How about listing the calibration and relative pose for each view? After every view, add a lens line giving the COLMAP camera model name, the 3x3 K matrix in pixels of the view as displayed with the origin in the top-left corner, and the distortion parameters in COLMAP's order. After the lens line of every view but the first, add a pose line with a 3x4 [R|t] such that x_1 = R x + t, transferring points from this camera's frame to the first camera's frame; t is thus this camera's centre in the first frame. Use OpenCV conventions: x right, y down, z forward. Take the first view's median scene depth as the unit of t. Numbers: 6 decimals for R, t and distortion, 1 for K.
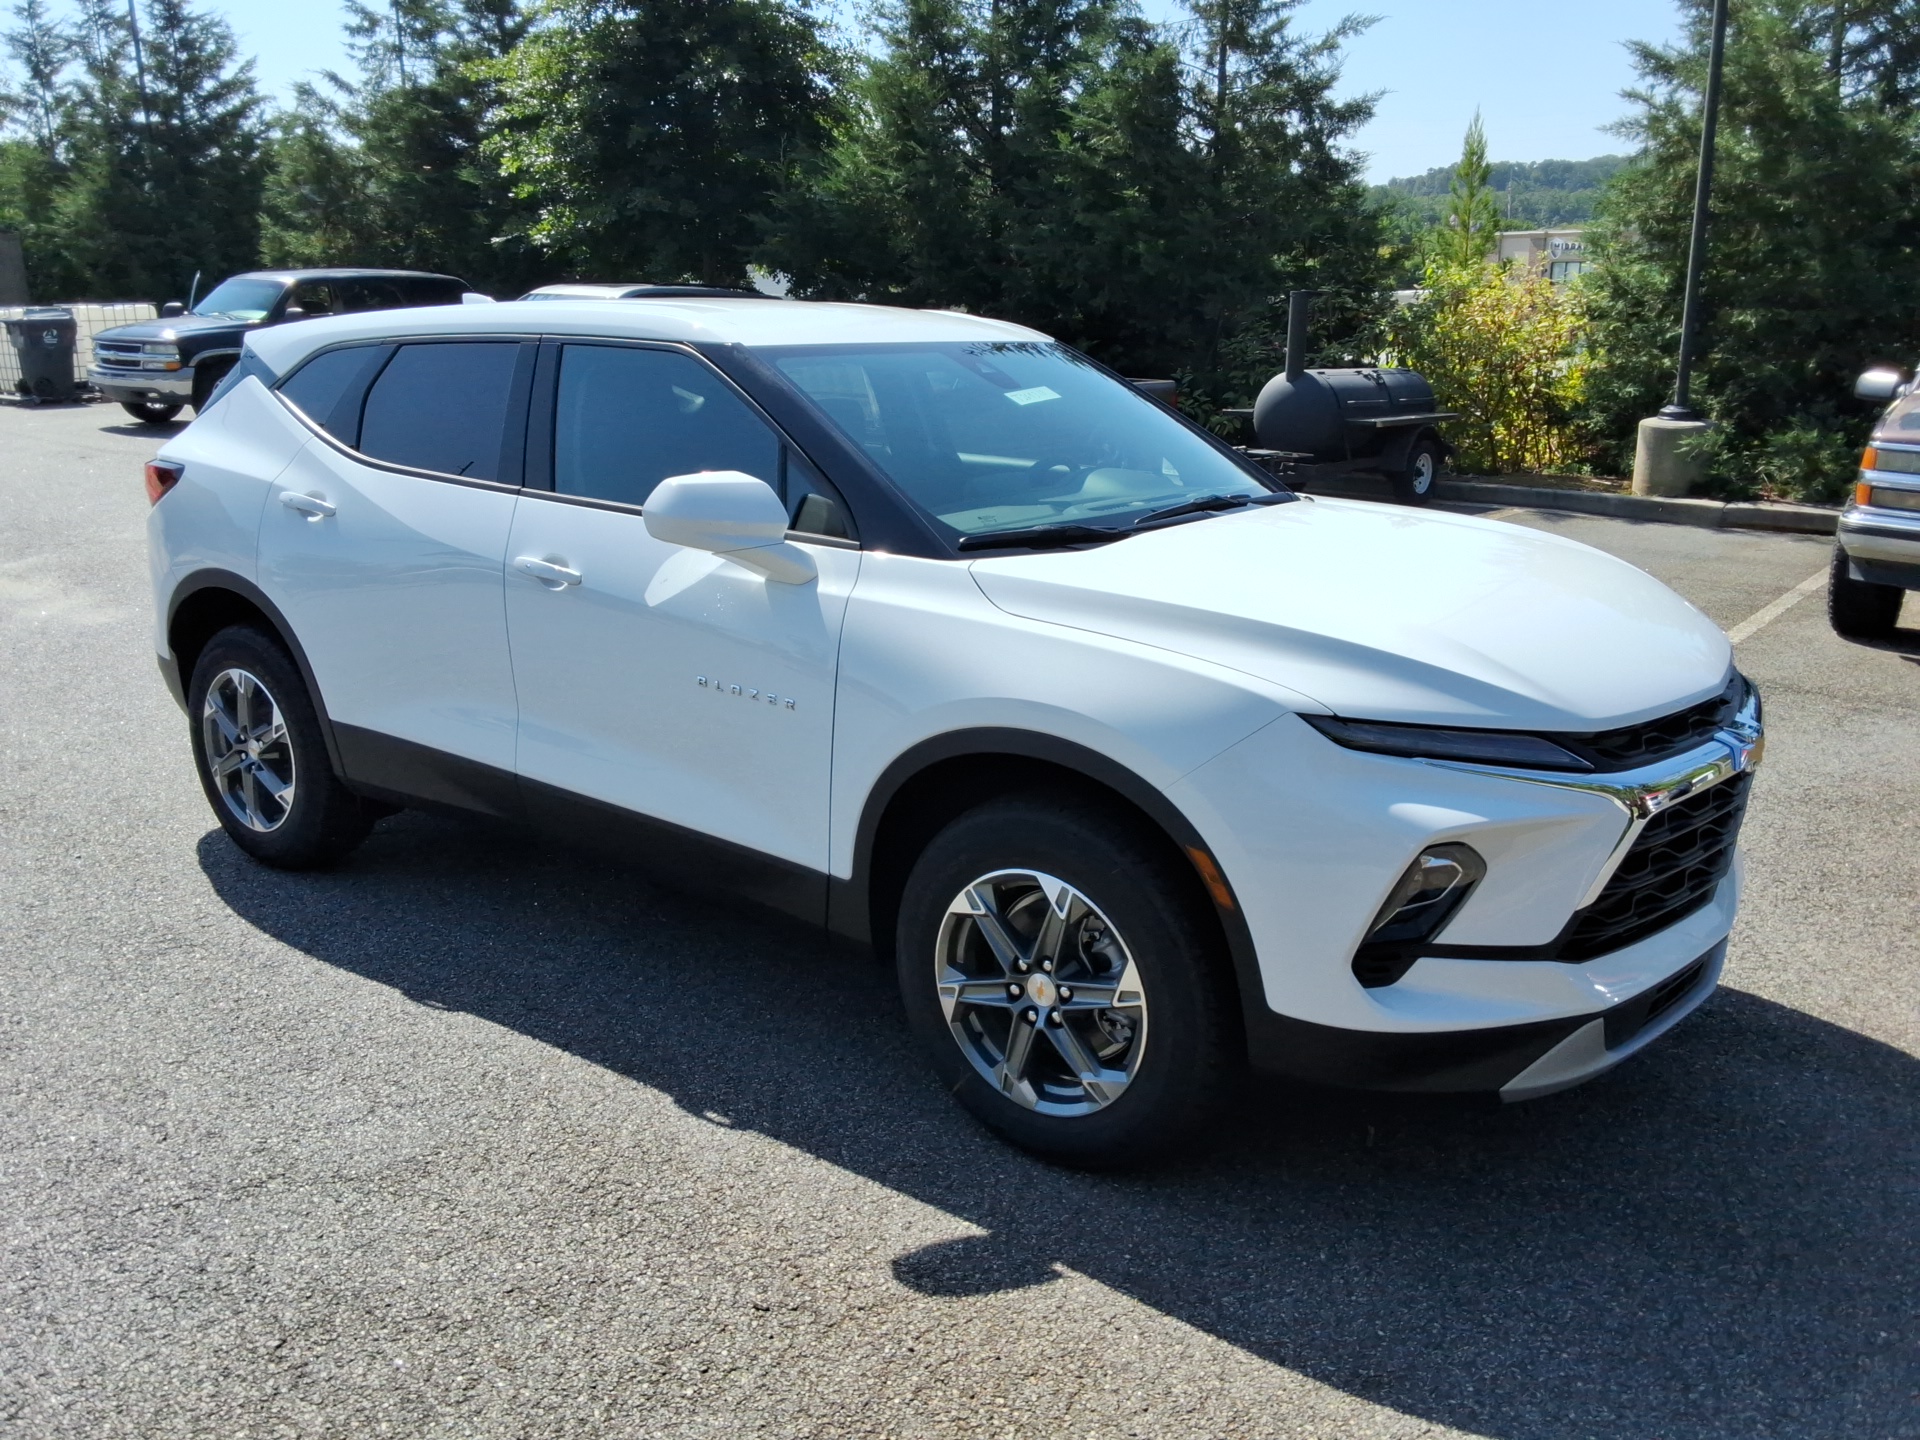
lens RADIAL K [[1541.6, 0, 967.8], [0, 1541.6, 719.3], [0, 0, 1]] dist [0.103961, -0.159522]
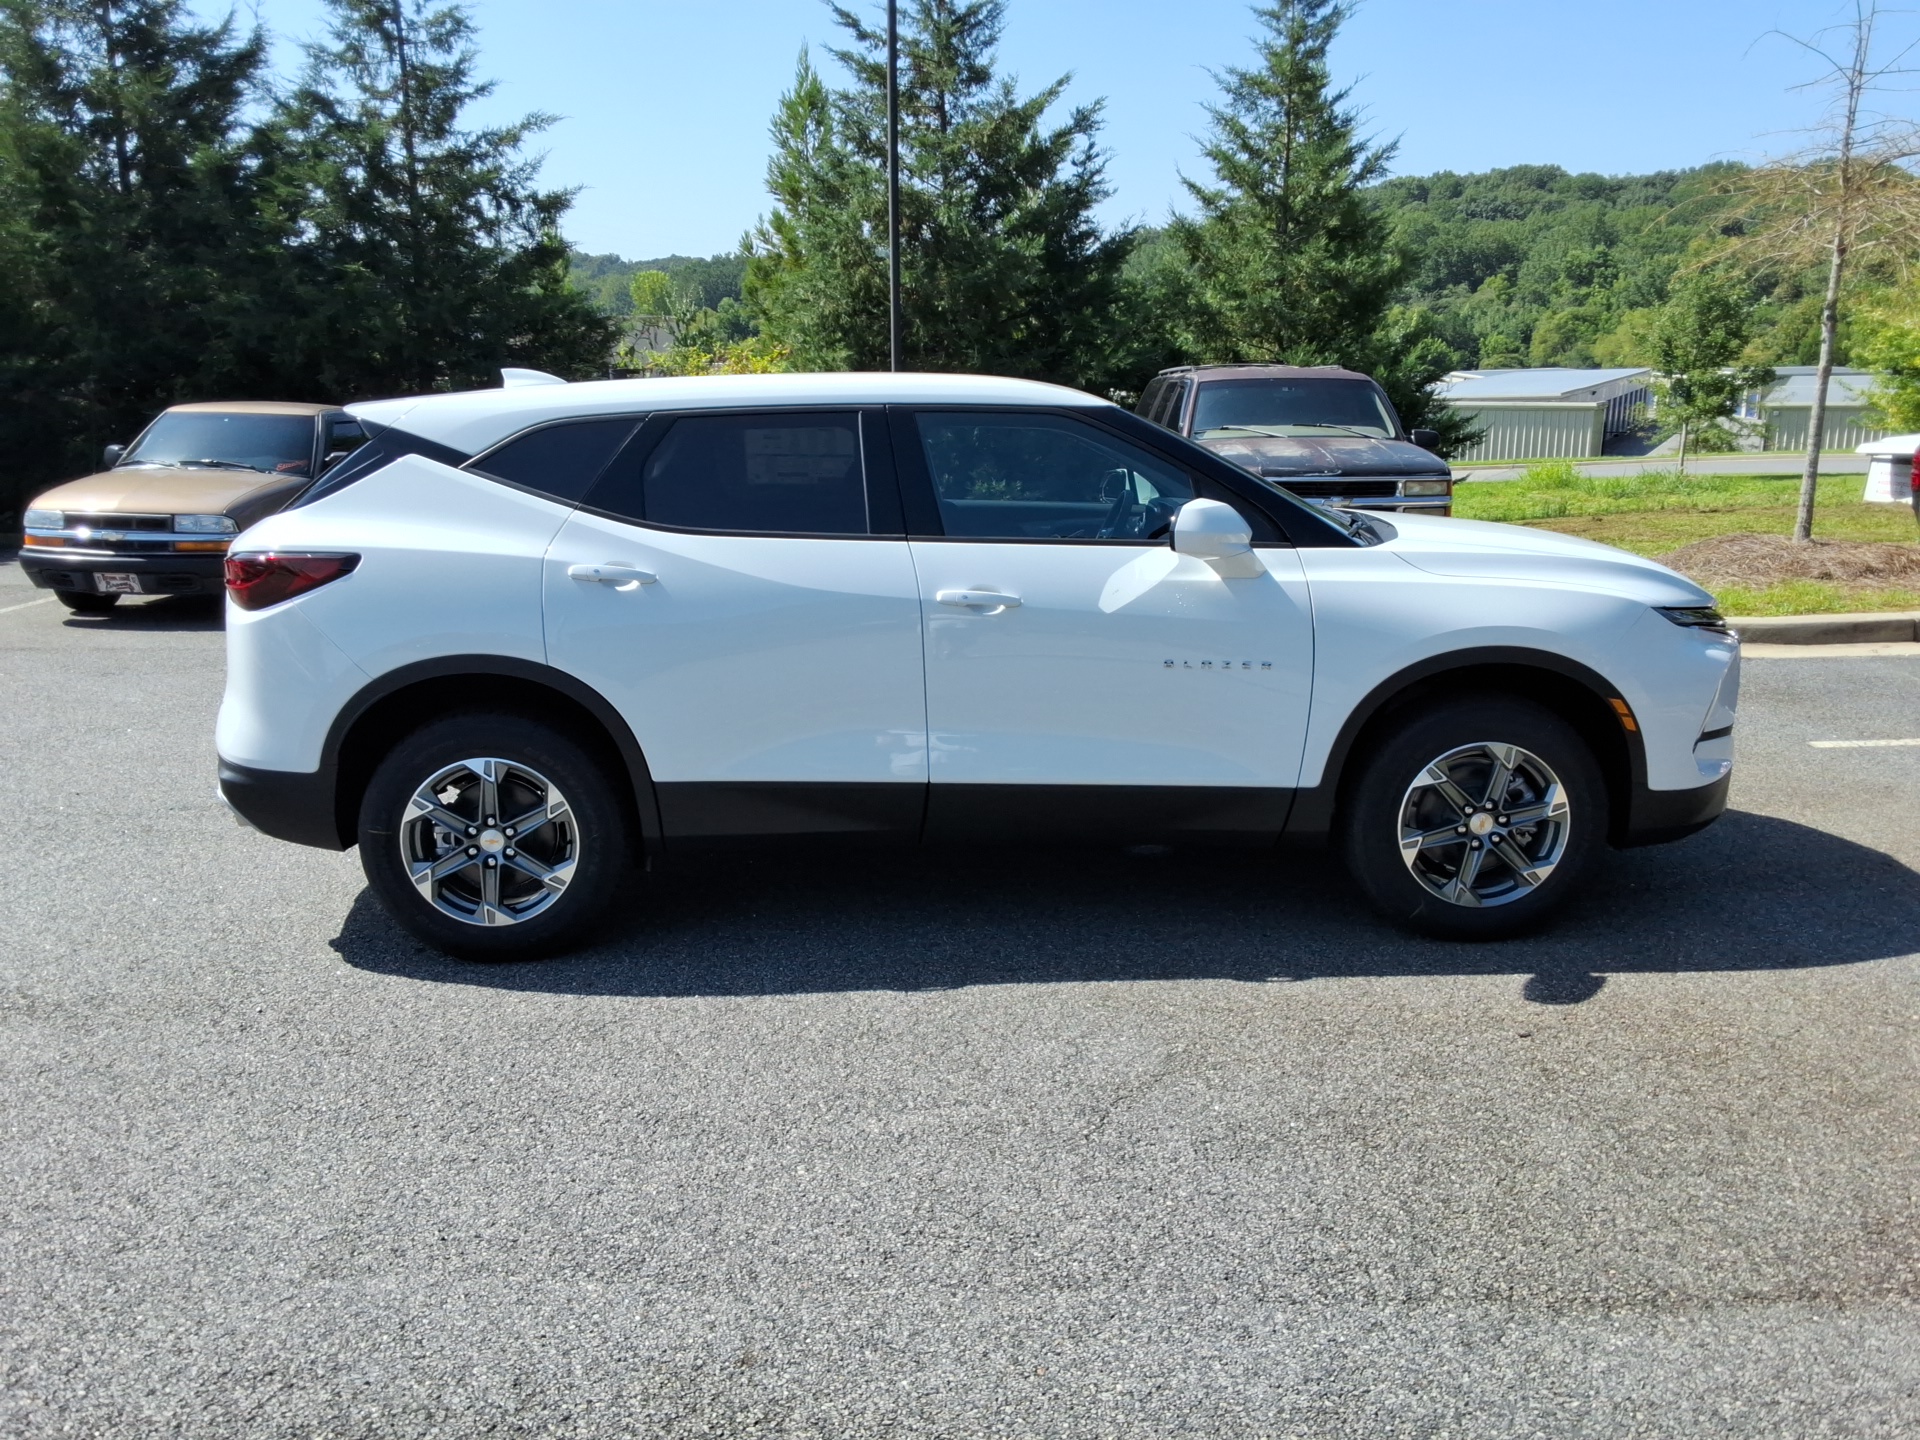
lens RADIAL K [[1541.6, 0, 948.1], [0, 1541.6, 725.5], [0, 0, 1]] dist [0.103961, -0.159522]
pose [[0.786290, -0.141354, 0.601470, -1.040816], [0.167139, 0.985845, 0.013190, -0.020418], [-0.594821, 0.090158, 0.798786, 0.082843]]
